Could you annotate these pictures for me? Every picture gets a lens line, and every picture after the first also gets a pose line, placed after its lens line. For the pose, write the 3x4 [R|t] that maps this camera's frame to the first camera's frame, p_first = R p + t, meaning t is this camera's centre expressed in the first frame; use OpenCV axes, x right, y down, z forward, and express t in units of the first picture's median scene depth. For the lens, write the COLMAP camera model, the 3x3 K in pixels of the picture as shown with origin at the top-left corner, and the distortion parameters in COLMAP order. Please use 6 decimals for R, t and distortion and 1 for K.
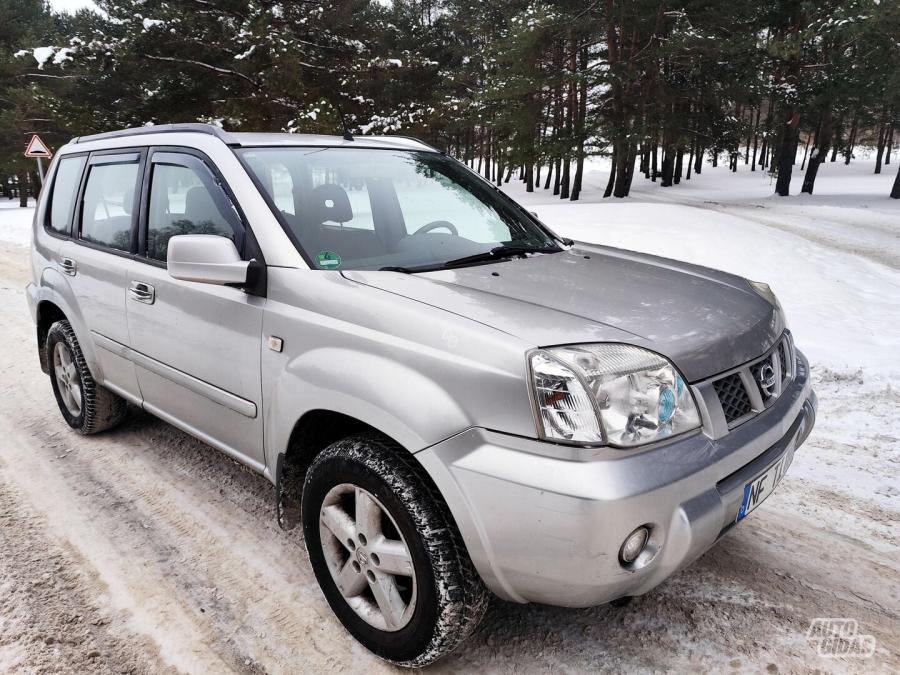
lens RADIAL K [[712.5, 0, 447.1], [0, 712.5, 330.6], [0, 0, 1]] dist [0.049842, -0.064299]
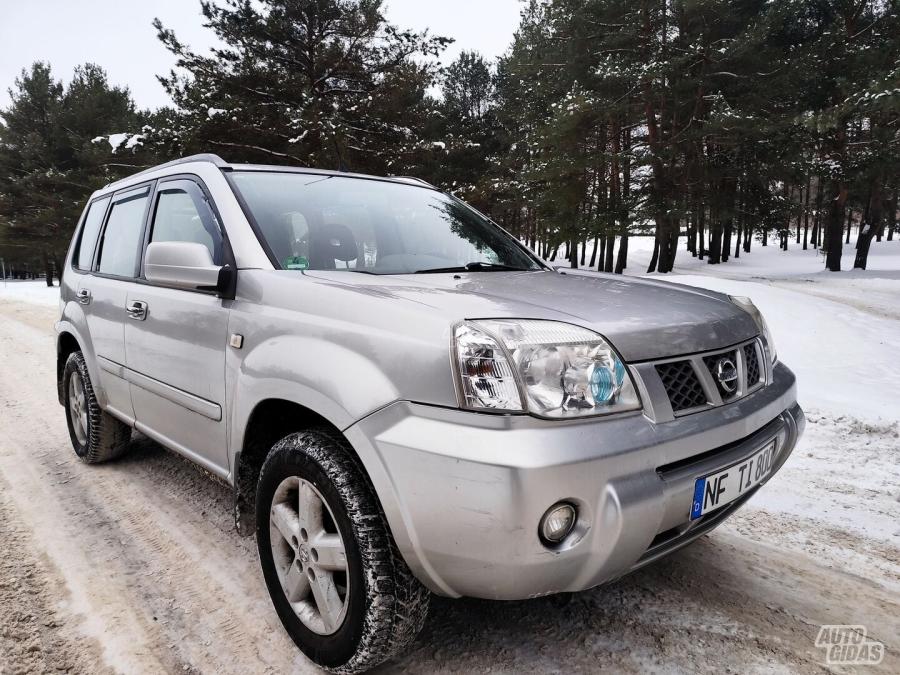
lens RADIAL K [[708.6, 0, 447.1], [0, 708.6, 322.3], [0, 0, 1]] dist [0.047744, -0.058362]
pose [[0.996185, 0.005814, -0.087070, 0.123342], [-0.017741, 0.990433, -0.136850, 0.106265], [0.085441, 0.137873, 0.986758, 0.019143]]
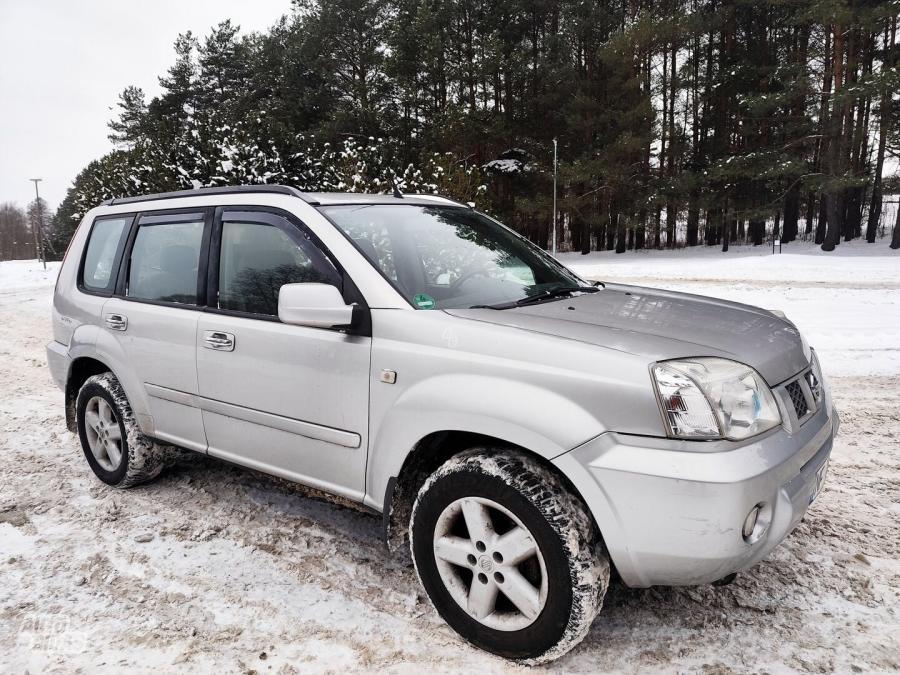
lens RADIAL K [[712.5, 0, 447.1], [0, 712.5, 330.6], [0, 0, 1]] dist [0.049842, -0.064299]
pose [[0.991620, -0.036203, 0.124016, -0.240275], [0.046056, 0.995926, -0.077529, 0.031517], [-0.120704, 0.082591, 0.989247, -0.098967]]
